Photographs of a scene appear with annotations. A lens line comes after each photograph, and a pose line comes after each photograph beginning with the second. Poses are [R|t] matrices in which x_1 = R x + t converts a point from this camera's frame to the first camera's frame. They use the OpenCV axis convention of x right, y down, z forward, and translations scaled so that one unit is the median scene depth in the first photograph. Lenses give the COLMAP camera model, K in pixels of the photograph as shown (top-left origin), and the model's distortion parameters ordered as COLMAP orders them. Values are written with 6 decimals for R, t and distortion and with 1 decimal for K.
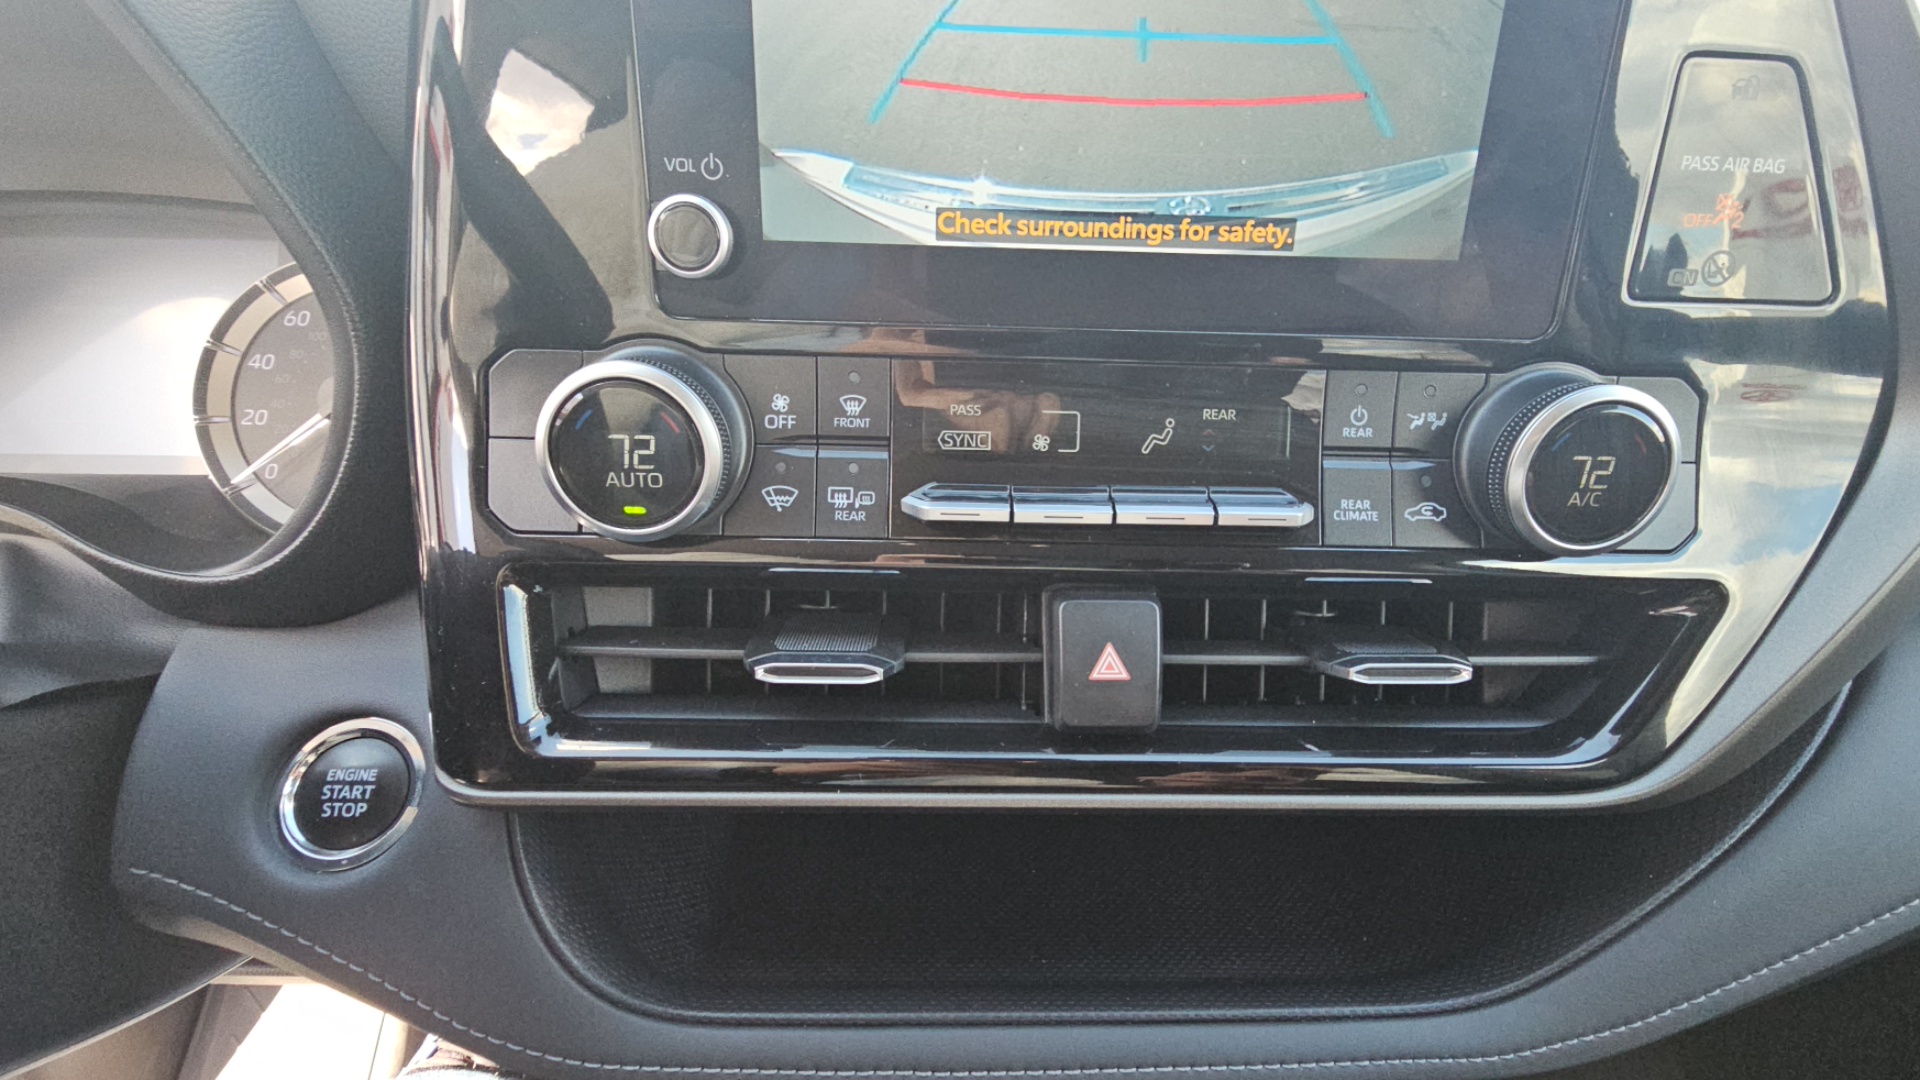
lens RADIAL K [[862.6, 0, 976.0], [0, 862.6, 546.4], [0, 0, 1]] dist [0.006121, -0.004995]
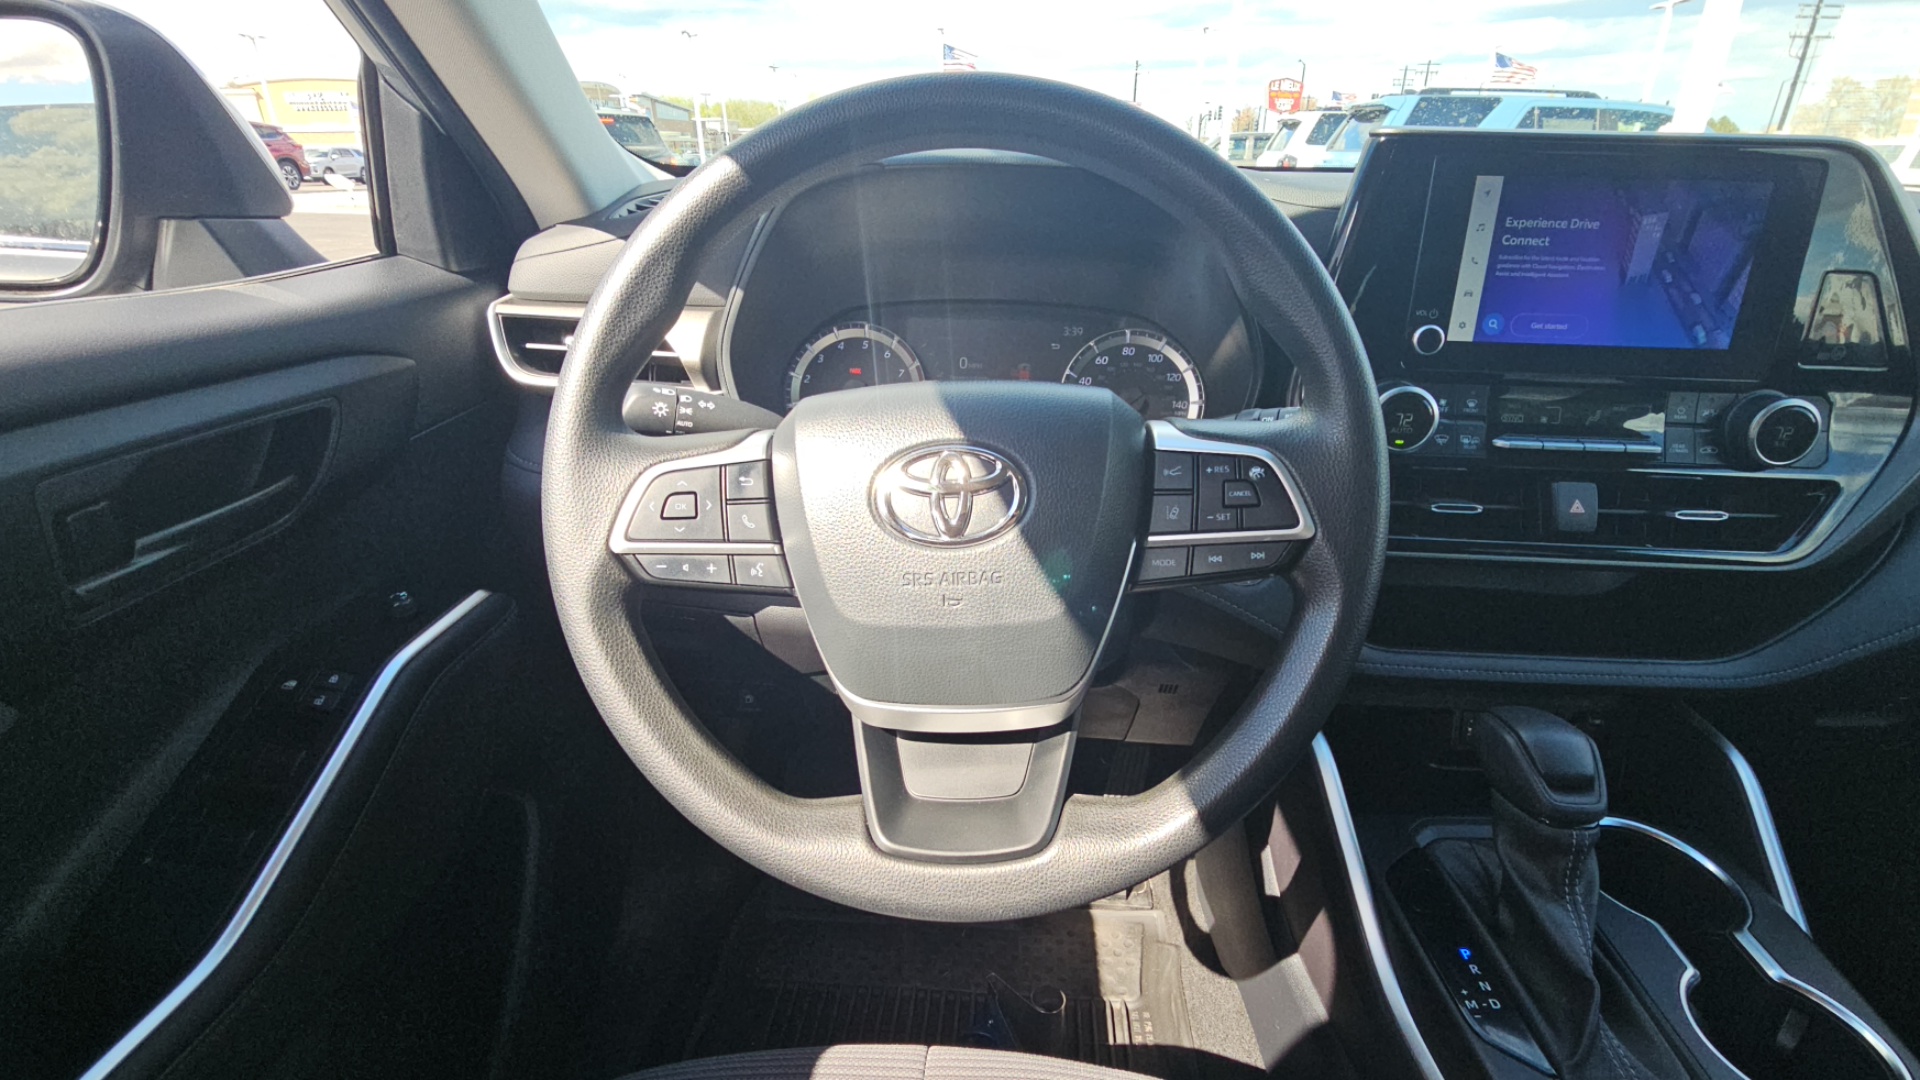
lens RADIAL K [[862.6, 0, 976.0], [0, 862.6, 546.4], [0, 0, 1]] dist [0.006121, -0.004995]
pose [[0.996414, 0.025668, -0.080628, -1.376071], [-0.026519, 0.999603, -0.009505, 0.318758], [0.080352, 0.011609, 0.996699, -1.642548]]
